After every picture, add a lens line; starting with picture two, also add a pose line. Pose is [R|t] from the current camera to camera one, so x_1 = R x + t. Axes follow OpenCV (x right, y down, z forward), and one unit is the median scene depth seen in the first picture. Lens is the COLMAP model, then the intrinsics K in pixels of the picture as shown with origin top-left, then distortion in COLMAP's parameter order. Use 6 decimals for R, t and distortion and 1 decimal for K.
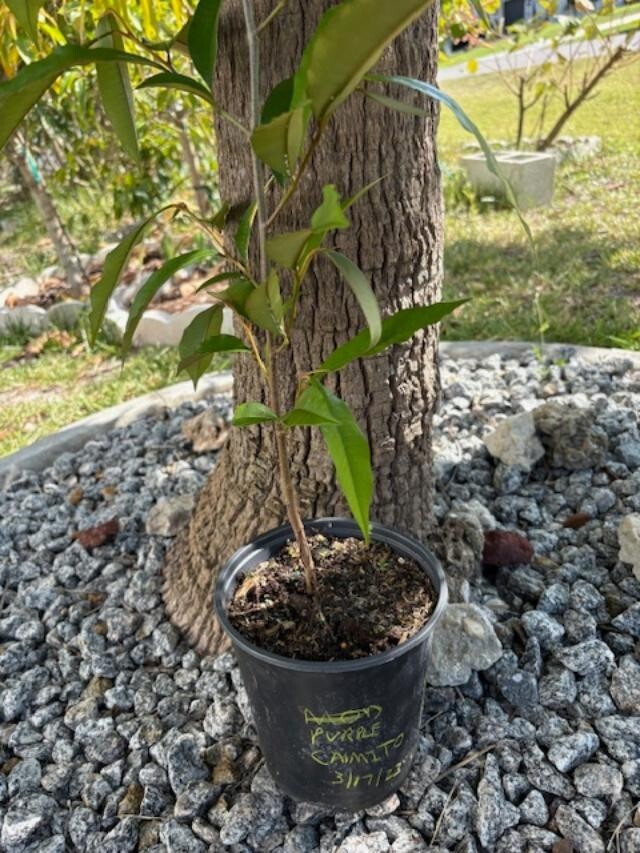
lens RADIAL K [[670.4, 0, 320.0], [0, 670.4, 426.5], [0, 0, 1]] dist [0.062302, -0.095758]
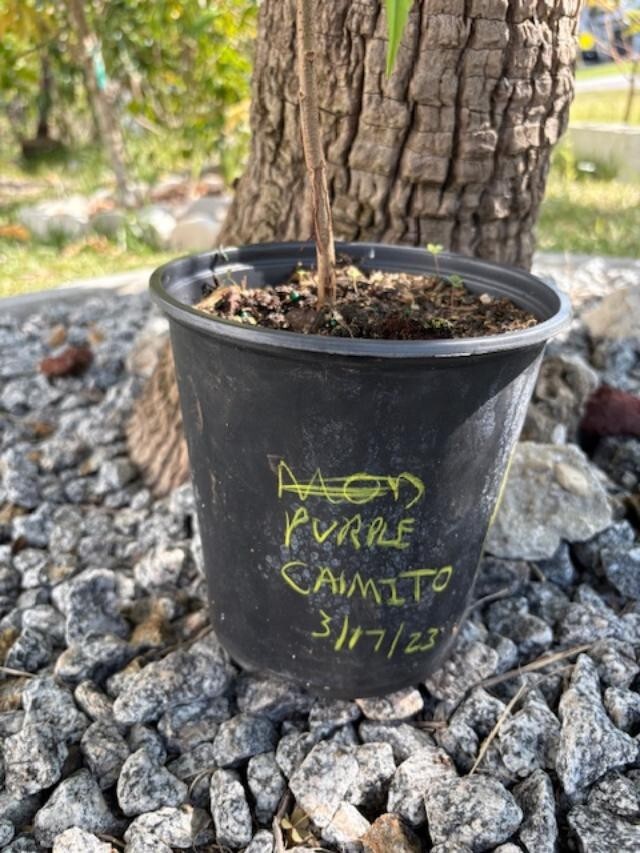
lens RADIAL K [[685.1, 0, 327.6], [0, 685.1, 427.8], [0, 0, 1]] dist [0.004632, -0.036161]
pose [[0.987895, 0.145971, -0.052500, 0.025079], [-0.146639, 0.989149, -0.009067, 0.251372], [0.050607, 0.016655, 0.998580, 0.300197]]
